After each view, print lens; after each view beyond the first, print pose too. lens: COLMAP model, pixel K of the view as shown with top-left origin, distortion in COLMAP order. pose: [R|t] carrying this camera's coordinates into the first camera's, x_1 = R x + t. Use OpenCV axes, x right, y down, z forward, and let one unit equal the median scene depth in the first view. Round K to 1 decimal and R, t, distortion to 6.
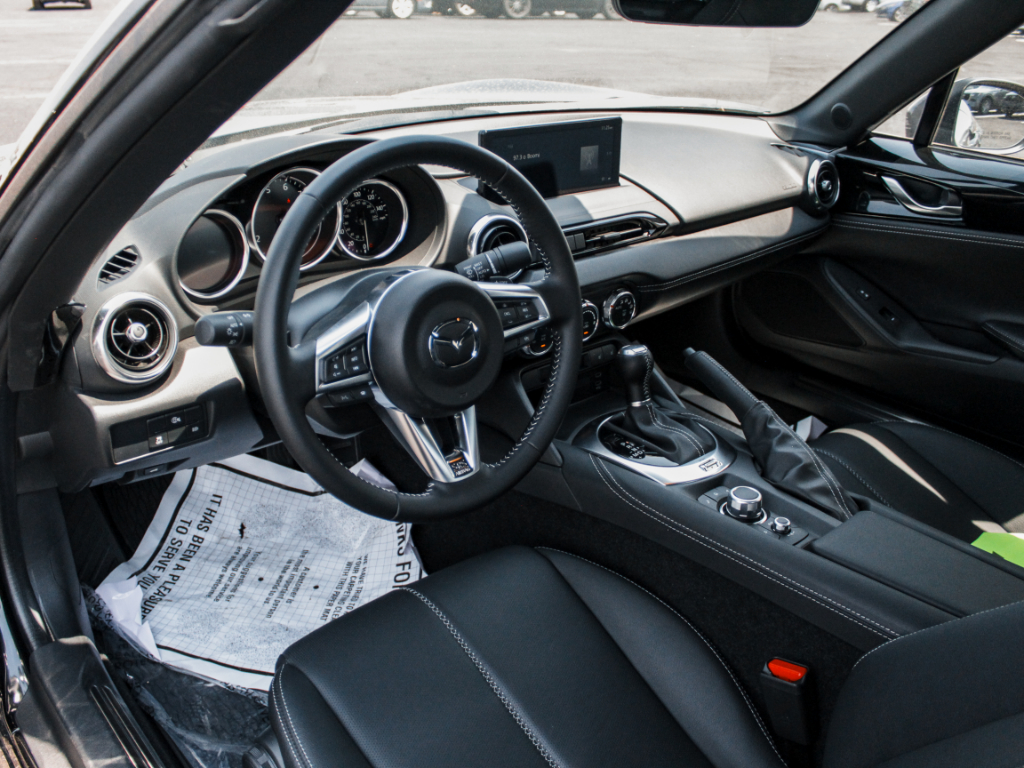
lens RADIAL K [[914.7, 0, 513.7], [0, 914.7, 382.3], [0, 0, 1]] dist [-0.124833, 0.028985]
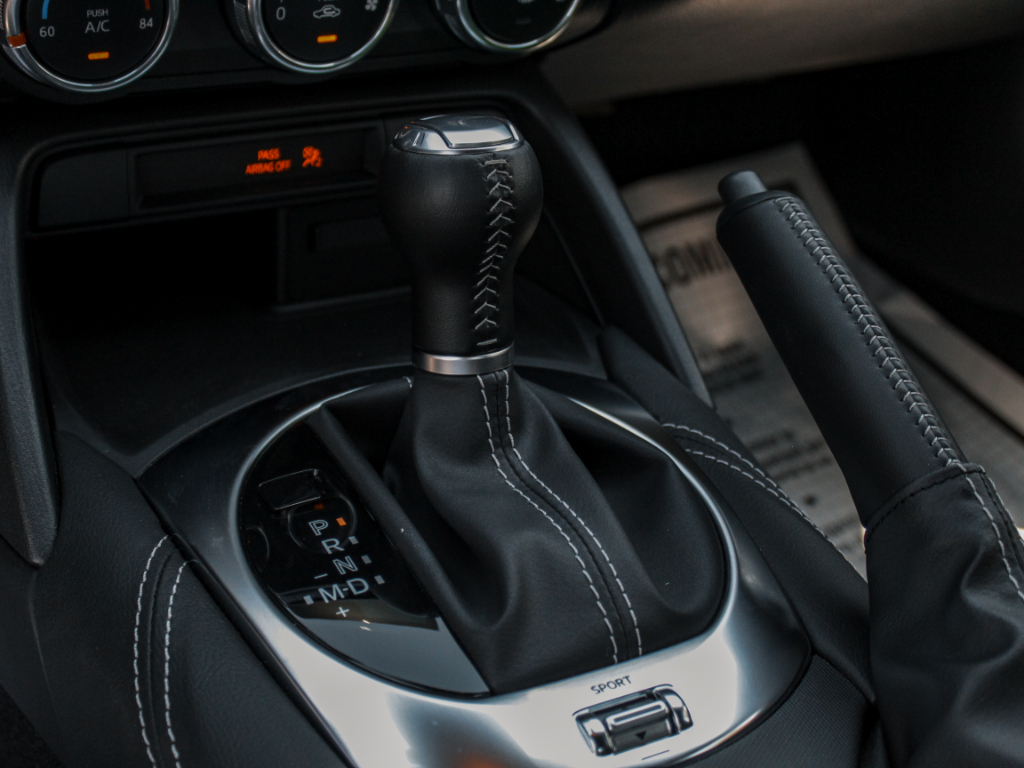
lens RADIAL K [[1467.8, 0, 508.7], [0, 1467.8, 381.6], [0, 0, 1]] dist [-0.113417, 0.000000]
pose [[0.970219, 0.196191, -0.142072, 0.226881], [-0.175345, 0.973490, 0.146874, -0.034096], [0.167121, -0.117589, 0.978899, 0.689141]]
